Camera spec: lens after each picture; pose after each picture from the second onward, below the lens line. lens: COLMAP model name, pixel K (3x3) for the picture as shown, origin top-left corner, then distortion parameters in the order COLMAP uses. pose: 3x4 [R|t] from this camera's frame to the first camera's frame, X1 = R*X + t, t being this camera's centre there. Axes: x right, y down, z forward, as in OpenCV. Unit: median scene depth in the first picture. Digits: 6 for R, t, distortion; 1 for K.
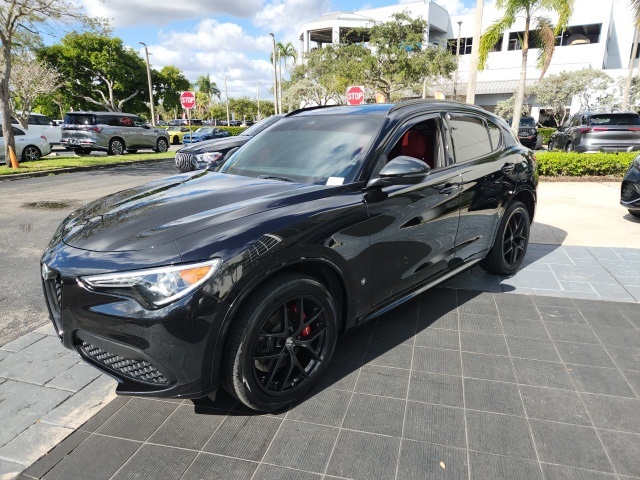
lens RADIAL K [[426.7, 0, 324.4], [0, 426.7, 246.8], [0, 0, 1]] dist [0.069979, -0.056407]
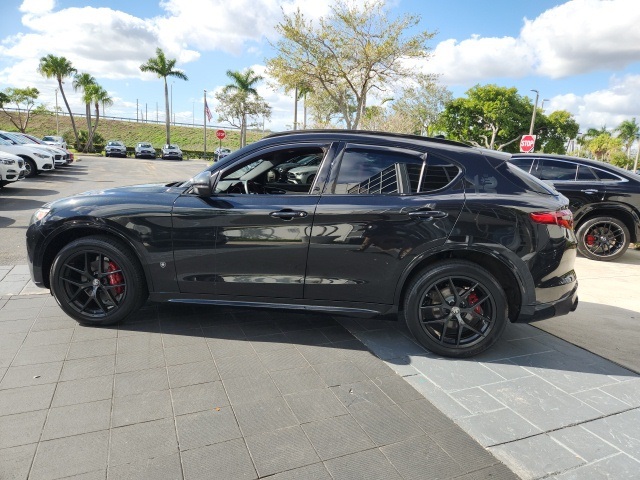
lens RADIAL K [[428.3, 0, 323.9], [0, 428.3, 237.5], [0, 0, 1]] dist [0.069002, -0.058447]
pose [[0.626924, 0.187961, -0.756066, 0.340644], [-0.275537, 0.961233, 0.010493, -0.035665], [0.728728, 0.201746, 0.654411, 0.124453]]
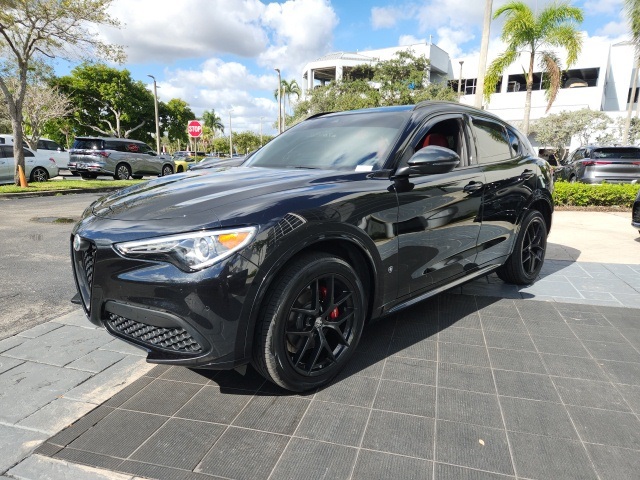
lens RADIAL K [[427.2, 0, 320.6], [0, 427.2, 259.5], [0, 0, 1]] dist [0.073842, -0.064752]
pose [[0.999729, 0.023038, -0.003334, -0.017207], [-0.023185, 0.998276, -0.053913, 0.029263], [0.002087, 0.053976, 0.998540, 0.002209]]
